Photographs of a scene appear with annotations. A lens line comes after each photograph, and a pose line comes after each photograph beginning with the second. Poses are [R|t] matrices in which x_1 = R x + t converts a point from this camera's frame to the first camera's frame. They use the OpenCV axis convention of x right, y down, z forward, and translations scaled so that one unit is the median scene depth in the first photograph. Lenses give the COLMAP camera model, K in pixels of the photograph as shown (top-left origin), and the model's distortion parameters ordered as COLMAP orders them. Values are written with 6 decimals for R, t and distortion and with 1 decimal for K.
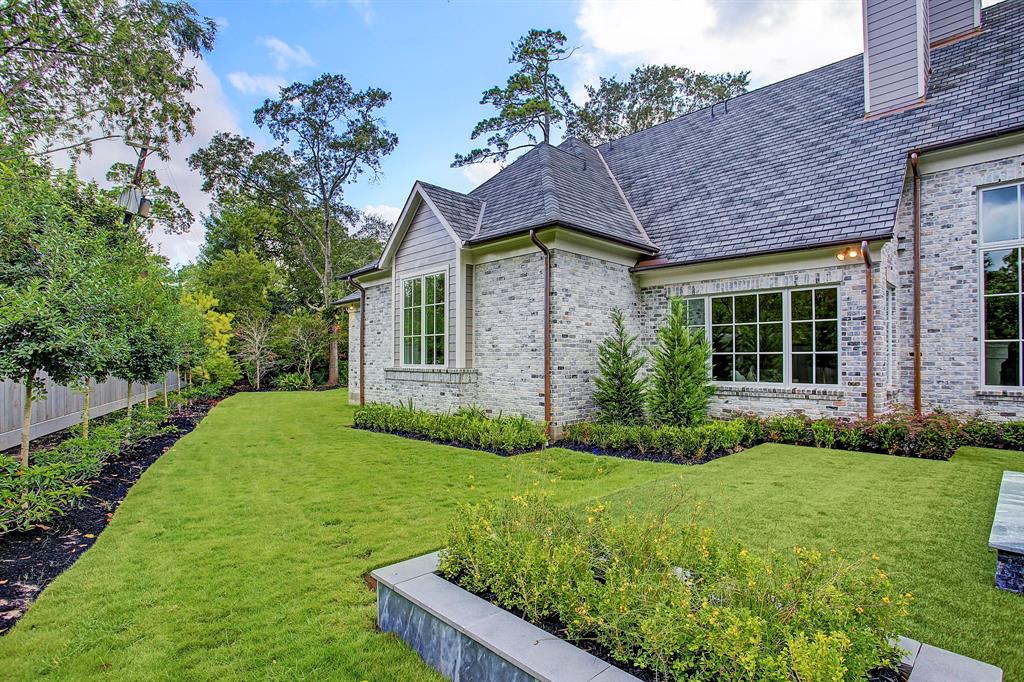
lens RADIAL K [[510.6, 0, 512.0], [0, 510.6, 341.0], [0, 0, 1]] dist [-0.001540, -0.000198]
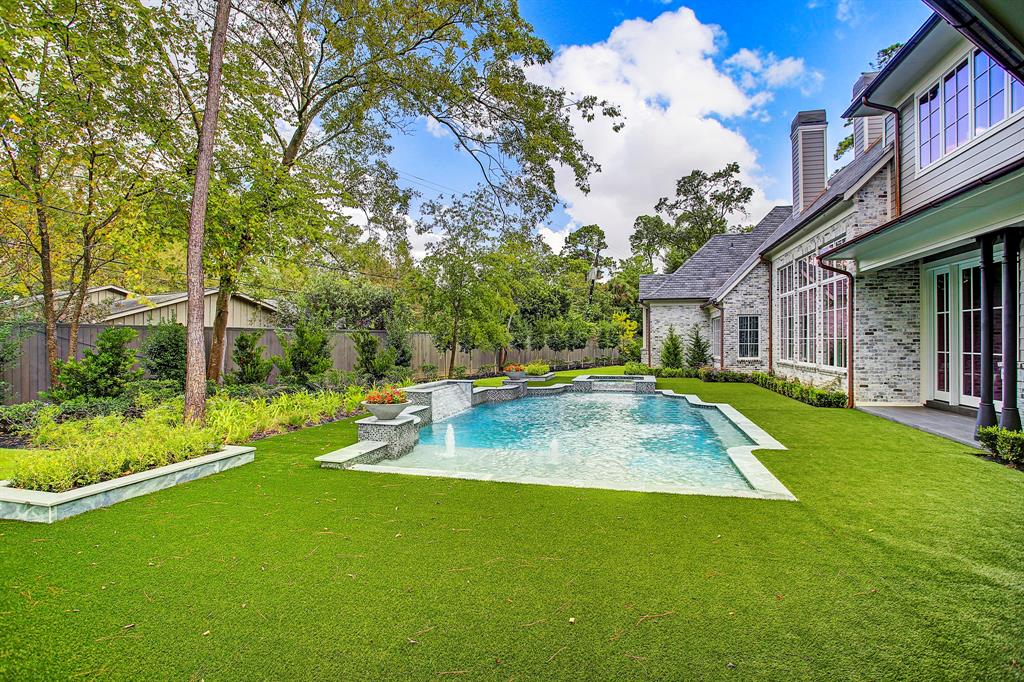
lens RADIAL K [[531.0, 0, 512.0], [0, 531.0, 341.0], [0, 0, 1]] dist [-0.000583, -0.000177]
pose [[0.544884, 0.005226, -0.838495, 1.719567], [0.021396, 0.999568, 0.020134, -0.052301], [0.838239, -0.028911, 0.544537, -0.986771]]
